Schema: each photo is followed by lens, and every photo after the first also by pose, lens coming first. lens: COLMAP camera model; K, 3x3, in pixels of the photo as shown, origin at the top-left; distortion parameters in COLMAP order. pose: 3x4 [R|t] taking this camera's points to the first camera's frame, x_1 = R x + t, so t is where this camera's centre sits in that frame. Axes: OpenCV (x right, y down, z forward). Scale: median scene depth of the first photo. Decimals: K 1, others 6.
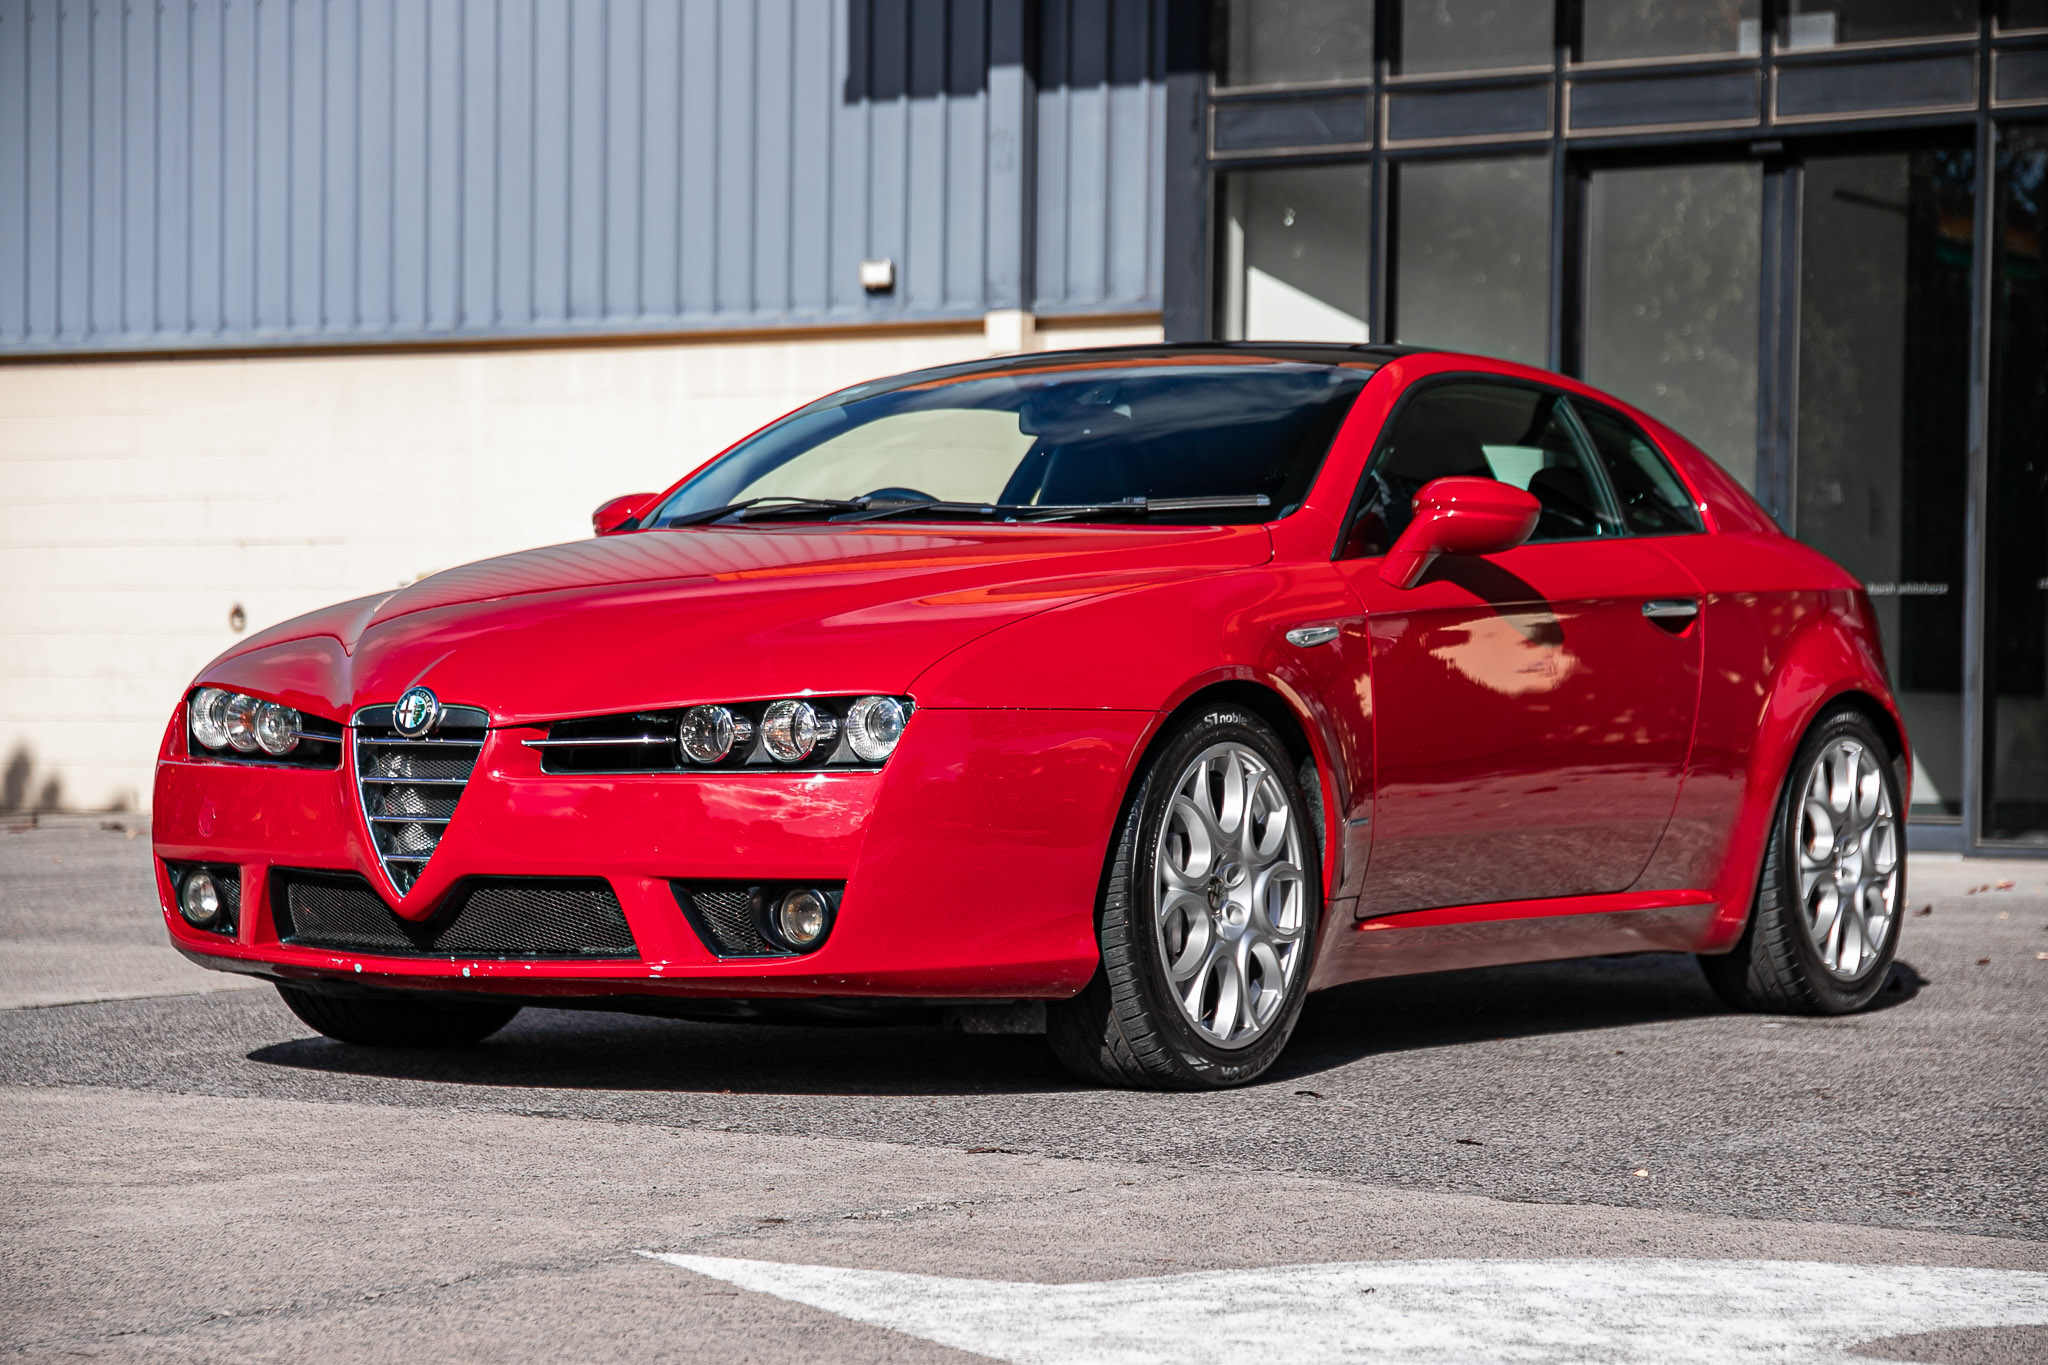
lens RADIAL K [[4585.0, 0, 1024.0], [0, 4585.0, 682.5], [0, 0, 1]] dist [0.082283, 0.128986]
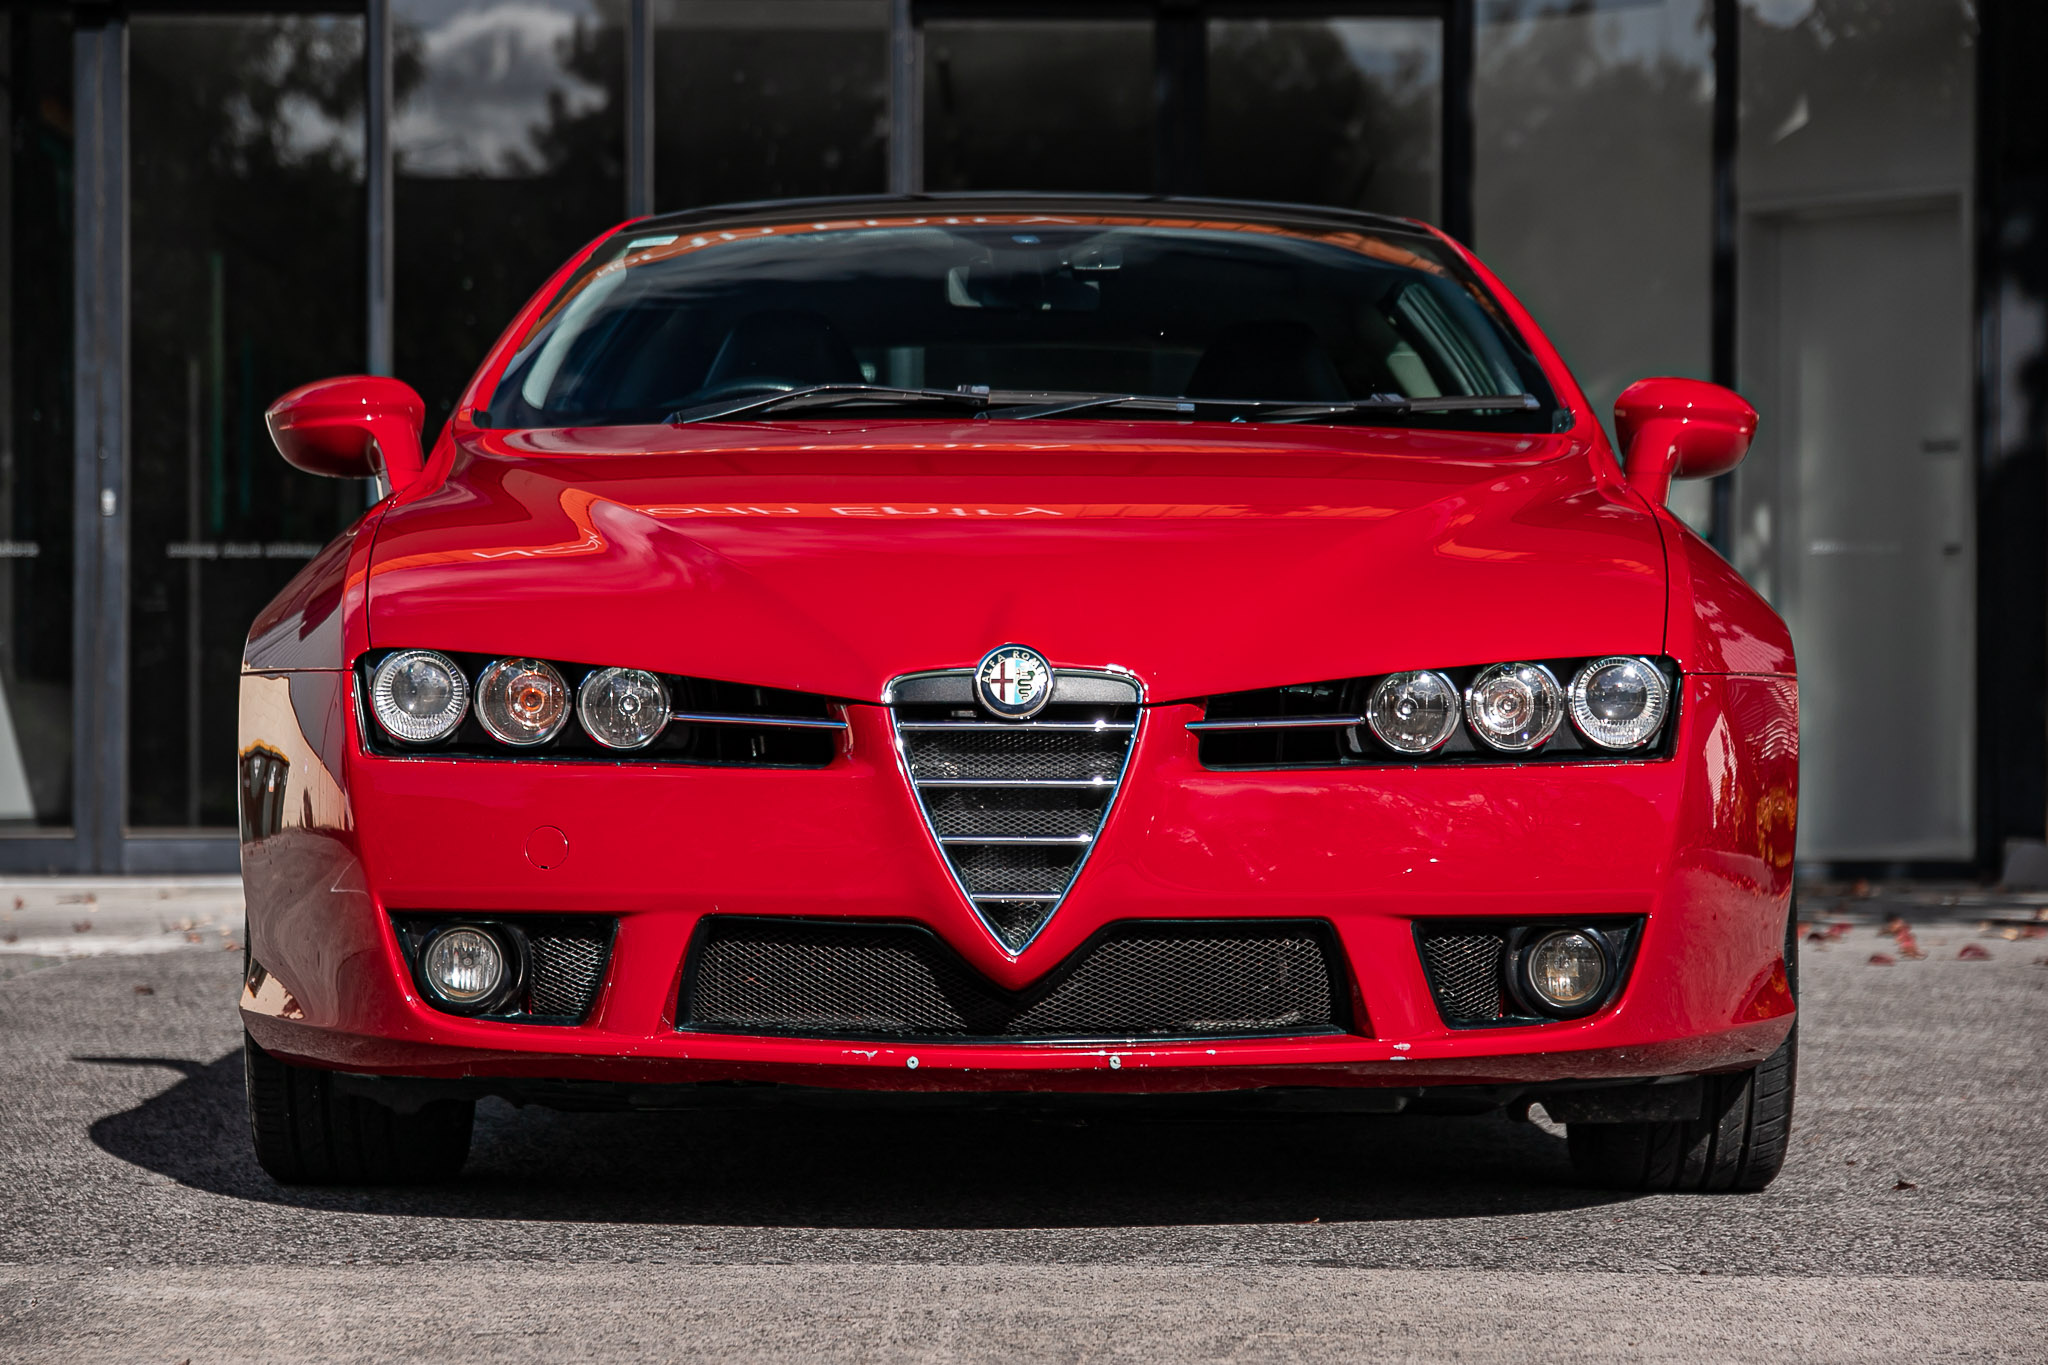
lens RADIAL K [[5556.3, 0, 1102.9], [0, 5556.3, 684.1], [0, 0, 1]] dist [-0.050906, 0.672022]
pose [[0.885589, -0.004036, 0.464452, -0.503067], [0.003421, 0.999992, 0.002169, 0.005016], [-0.464457, -0.000332, 0.885595, 0.267771]]
